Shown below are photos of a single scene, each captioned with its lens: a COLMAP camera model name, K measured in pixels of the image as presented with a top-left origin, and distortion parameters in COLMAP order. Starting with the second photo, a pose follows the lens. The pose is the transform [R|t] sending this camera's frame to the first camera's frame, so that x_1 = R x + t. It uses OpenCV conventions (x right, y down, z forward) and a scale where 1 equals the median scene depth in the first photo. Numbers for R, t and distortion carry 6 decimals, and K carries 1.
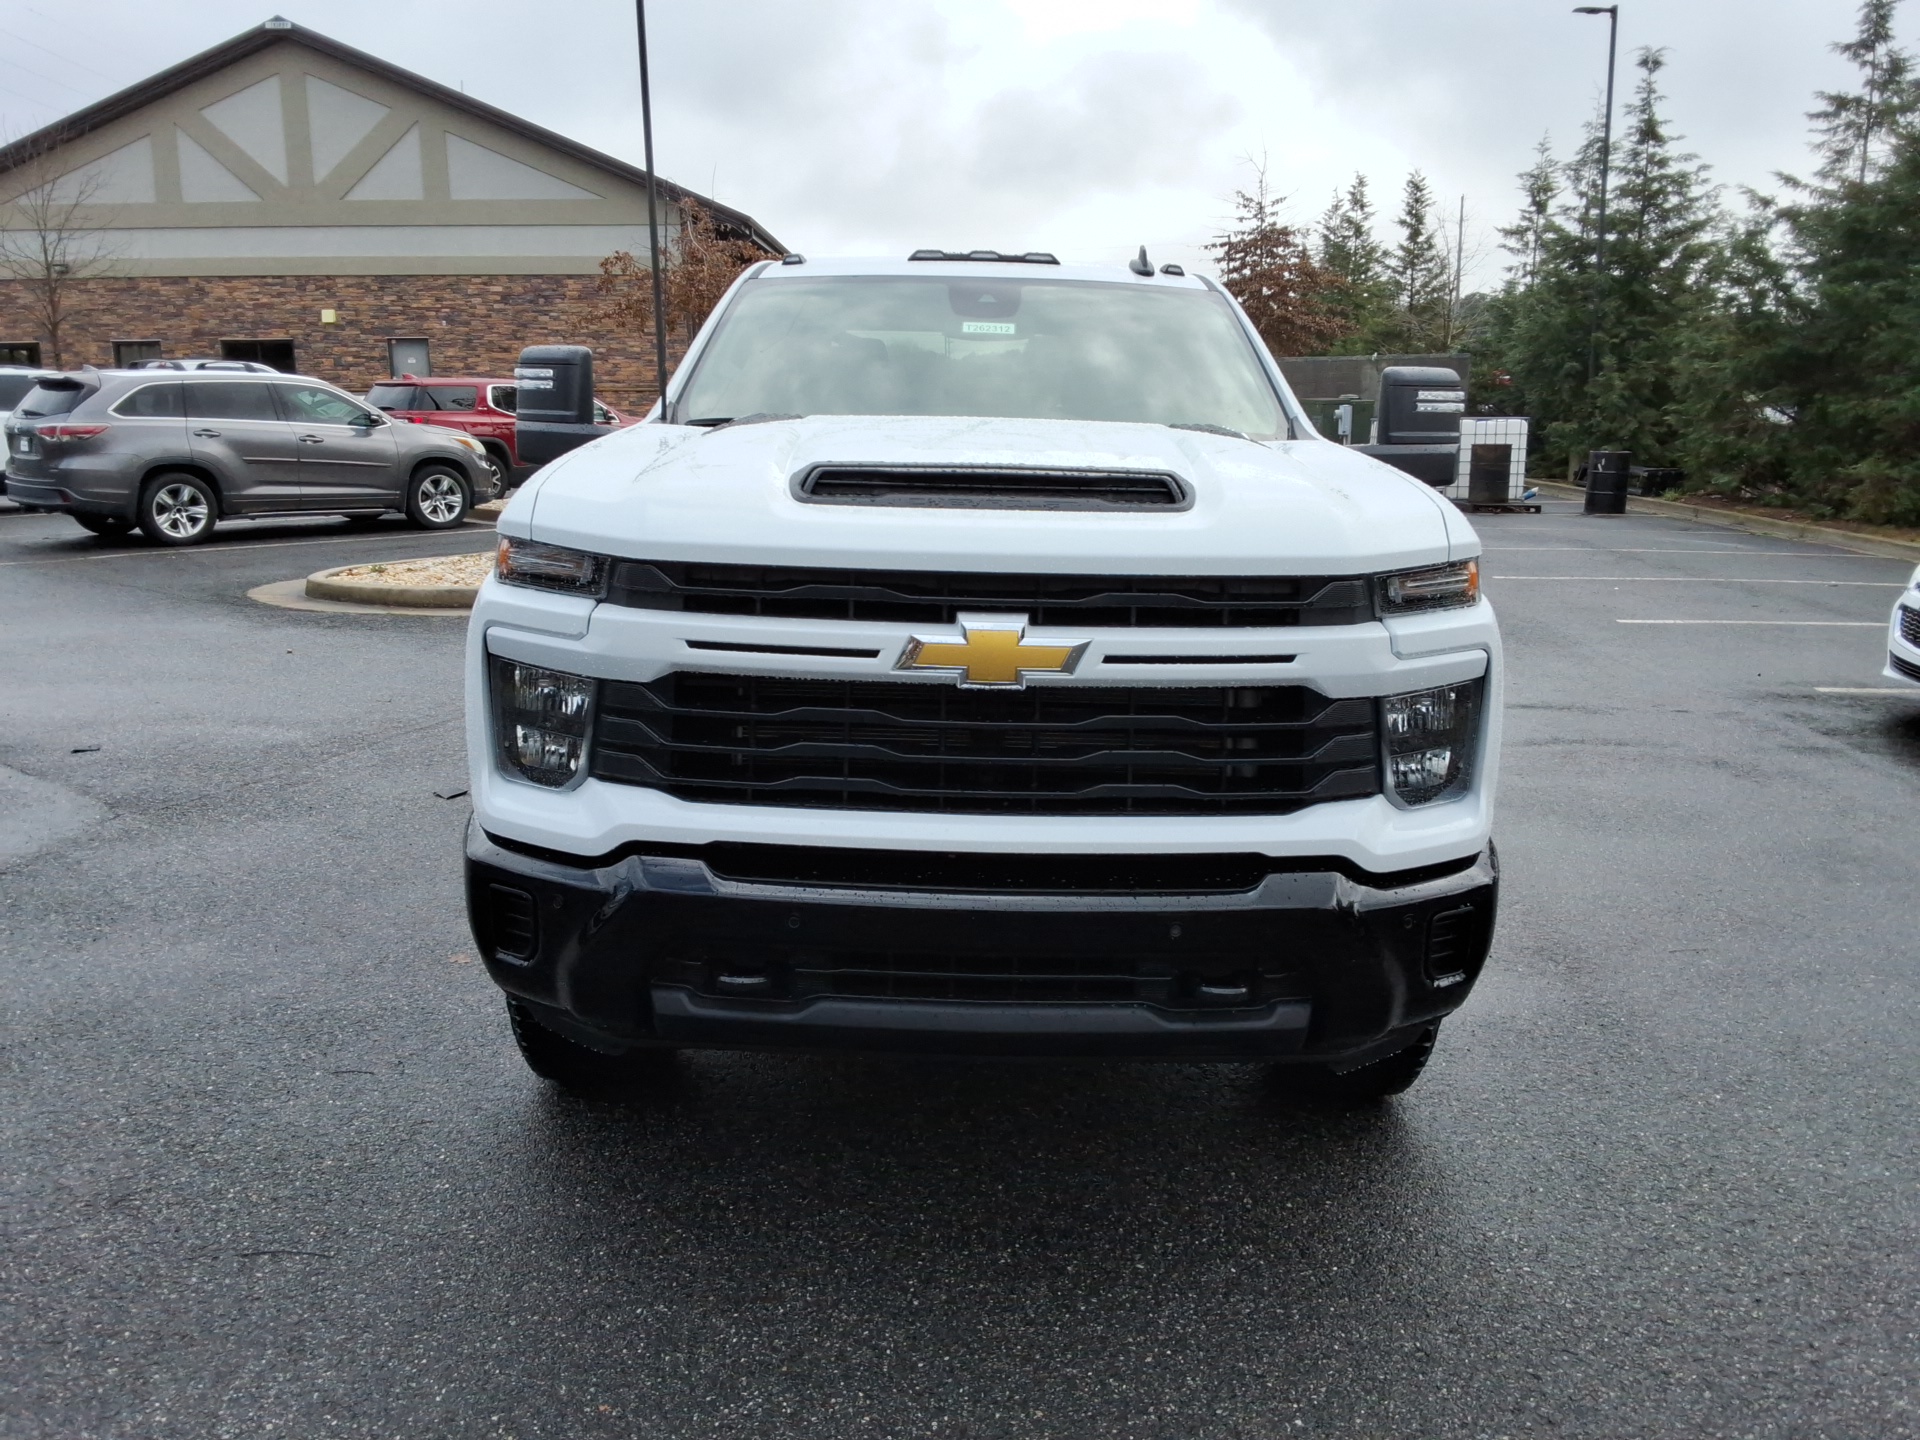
lens RADIAL K [[1552.6, 0, 1048.7], [0, 1552.6, 738.1], [0, 0, 1]] dist [0.107087, -0.163272]
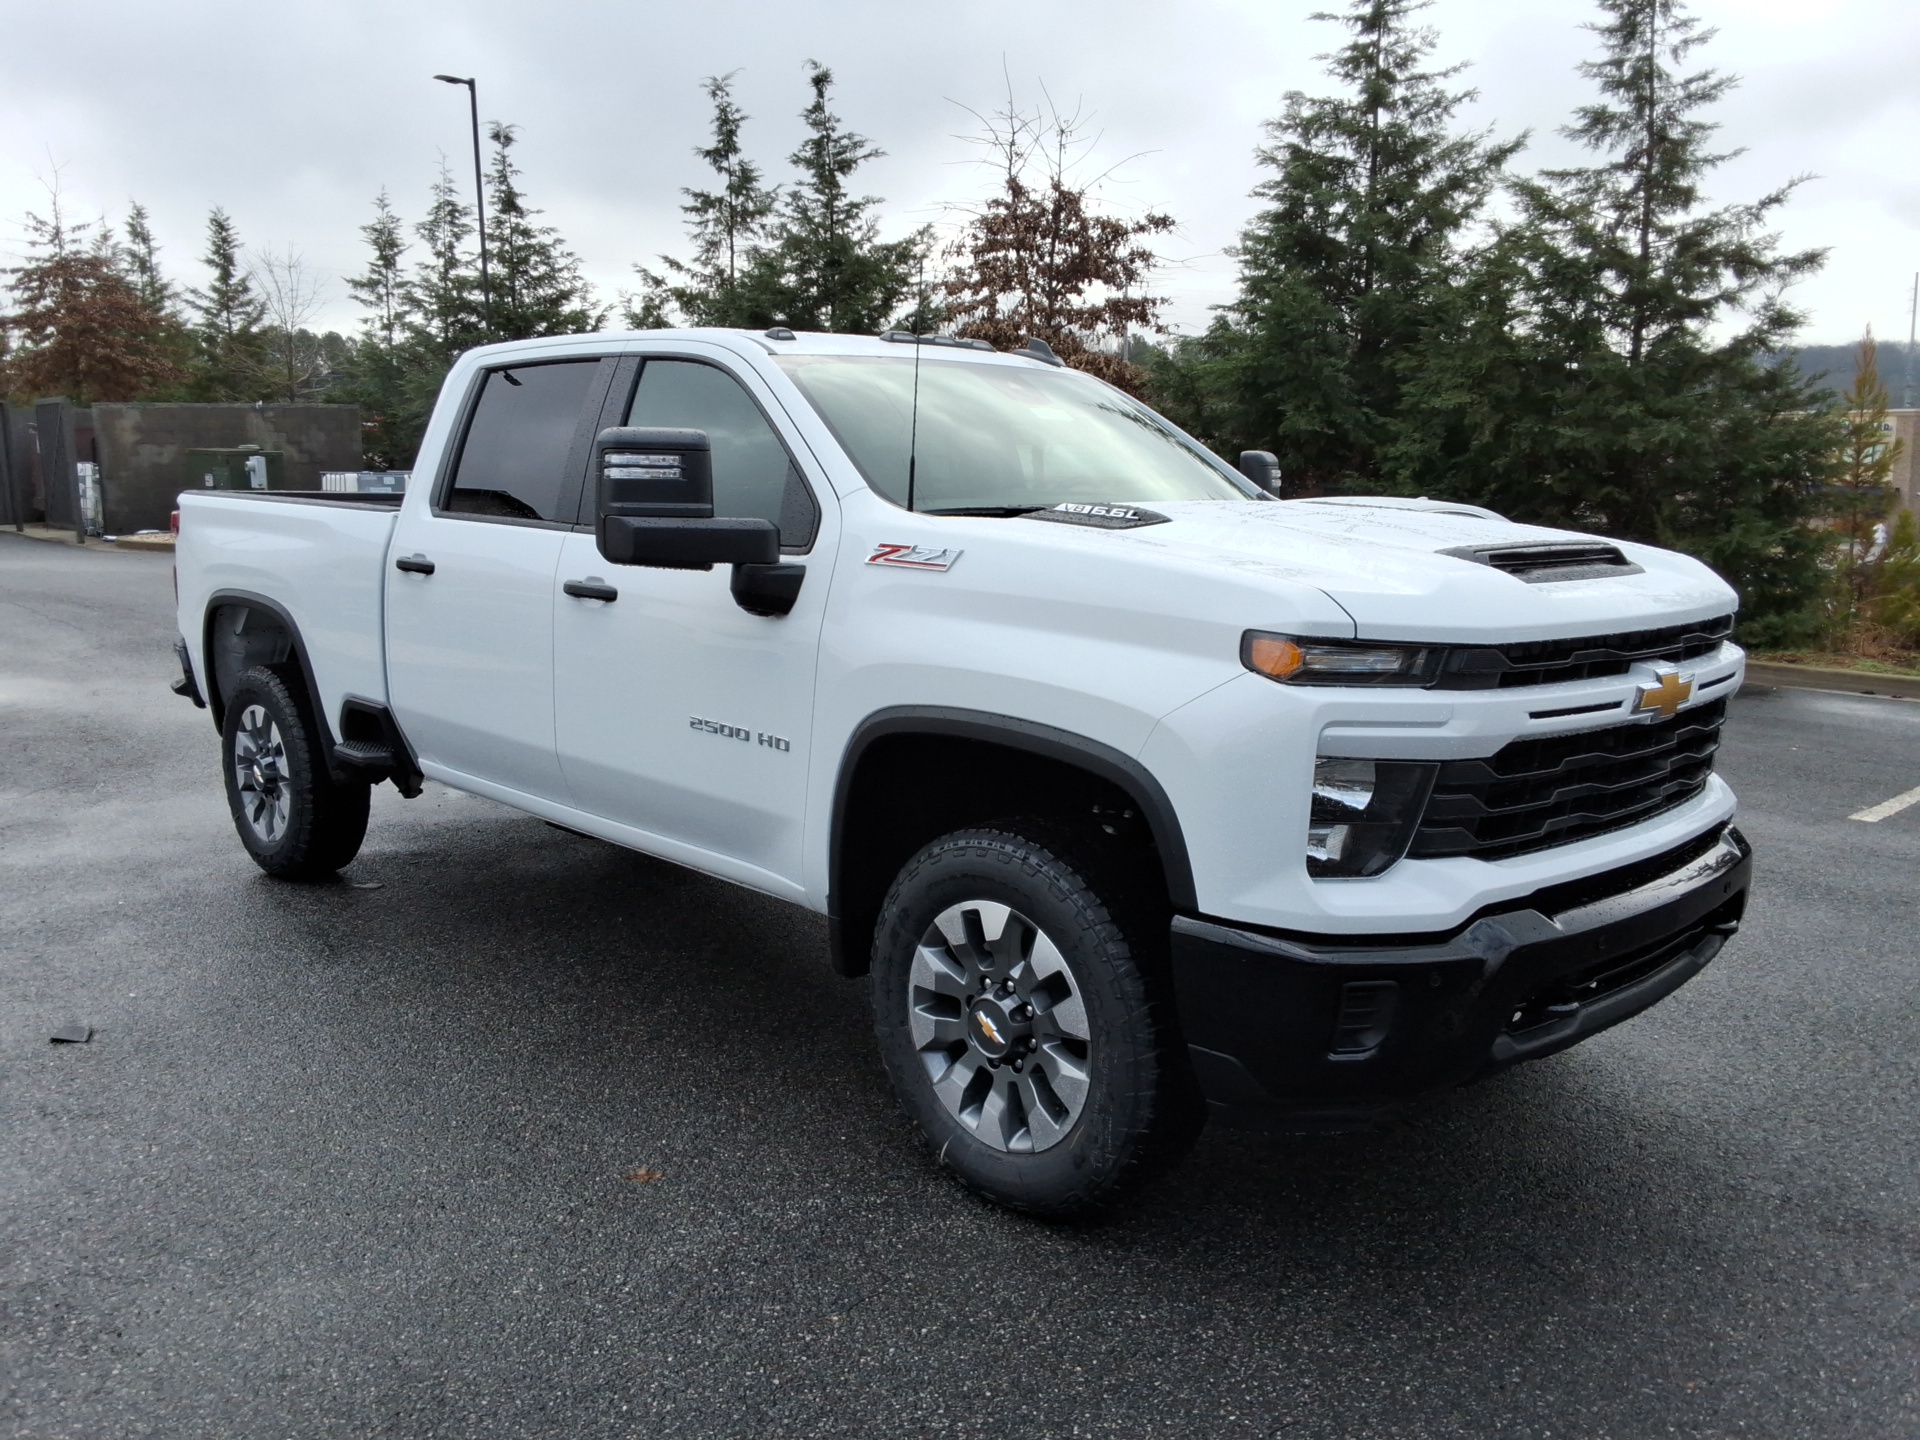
lens RADIAL K [[1552.6, 0, 947.2], [0, 1552.6, 709.1], [0, 0, 1]] dist [0.107087, -0.163272]
pose [[0.708942, -0.118835, 0.695183, -0.183682], [0.150140, 0.988537, 0.015870, -0.020499], [-0.689100, 0.093123, 0.718658, 0.069174]]
